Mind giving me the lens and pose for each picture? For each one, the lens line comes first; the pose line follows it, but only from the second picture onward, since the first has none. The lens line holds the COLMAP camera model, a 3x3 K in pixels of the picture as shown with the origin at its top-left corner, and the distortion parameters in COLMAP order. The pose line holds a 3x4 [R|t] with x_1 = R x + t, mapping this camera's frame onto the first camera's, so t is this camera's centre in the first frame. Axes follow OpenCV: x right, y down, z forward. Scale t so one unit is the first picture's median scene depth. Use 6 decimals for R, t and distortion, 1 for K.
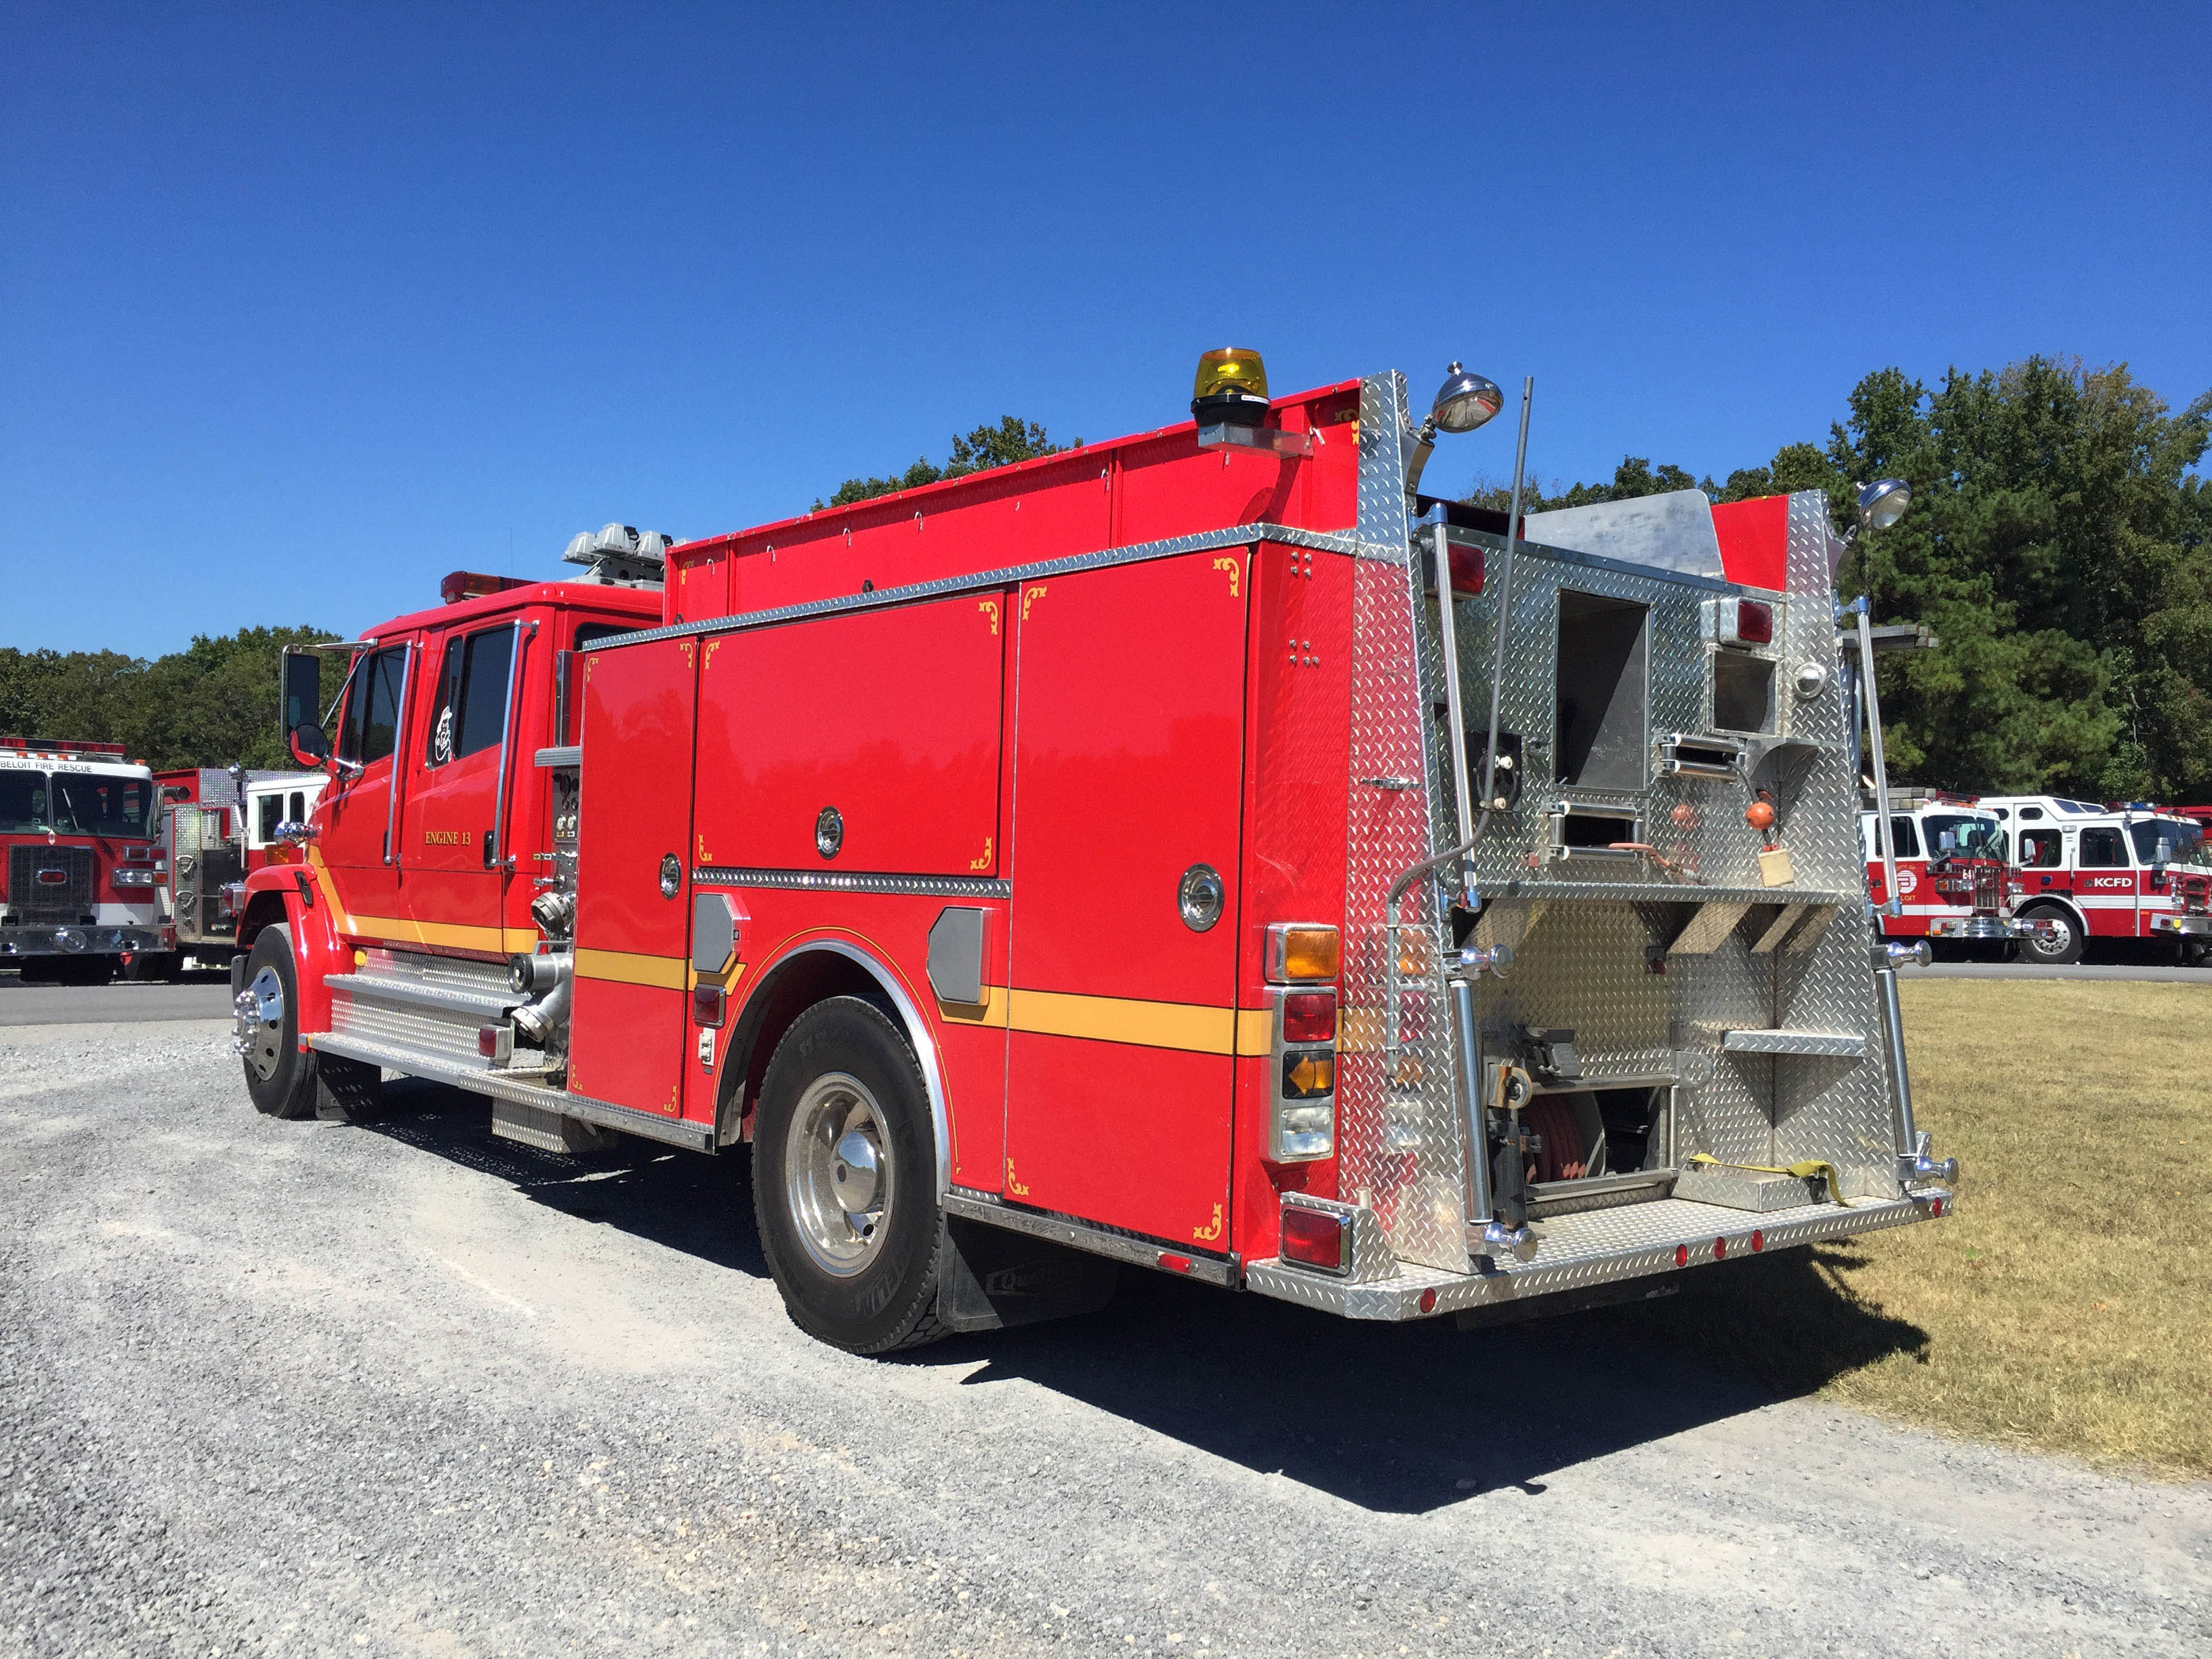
lens RADIAL K [[1893.5, 0, 1106.0], [0, 1893.5, 829.5], [0, 0, 1]] dist [0.087484, -0.124227]
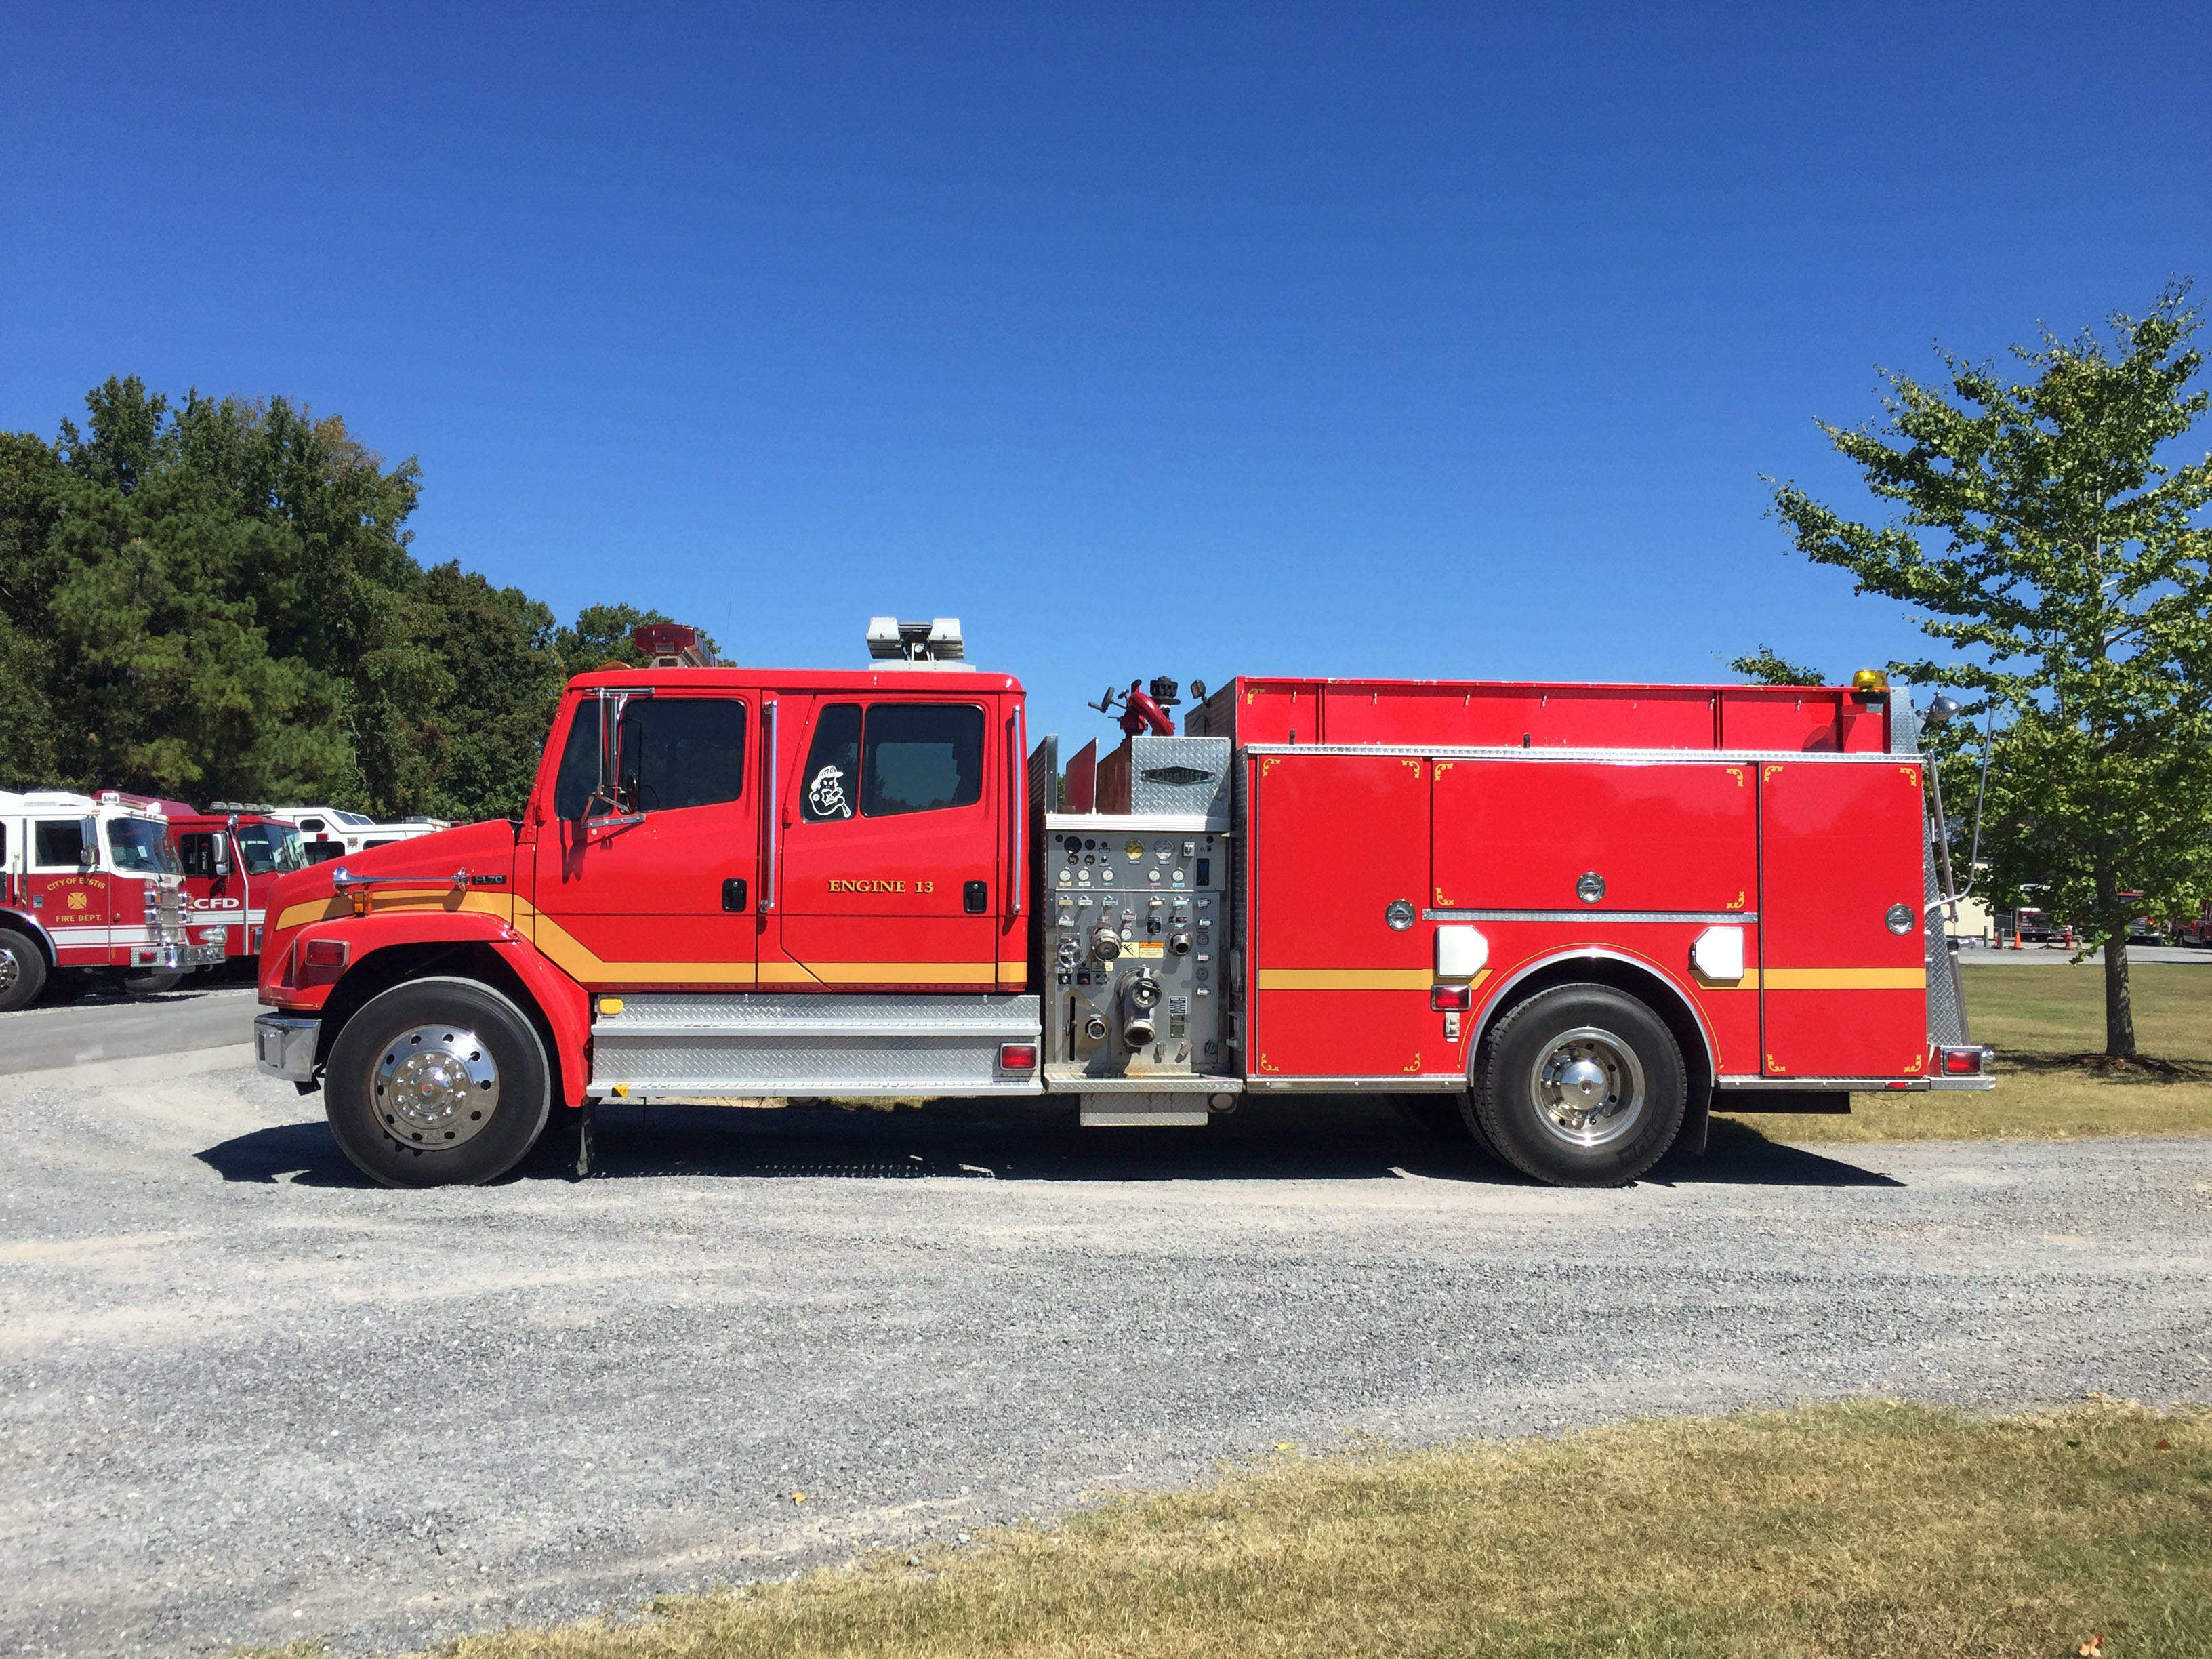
lens RADIAL K [[1893.5, 0, 1106.0], [0, 1893.5, 829.5], [0, 0, 1]] dist [0.087484, -0.124227]
pose [[0.572132, 0.016814, 0.819989, -0.119637], [-0.012126, 0.999854, -0.012041, -0.001694], [-0.820072, -0.003054, 0.572252, 0.025173]]
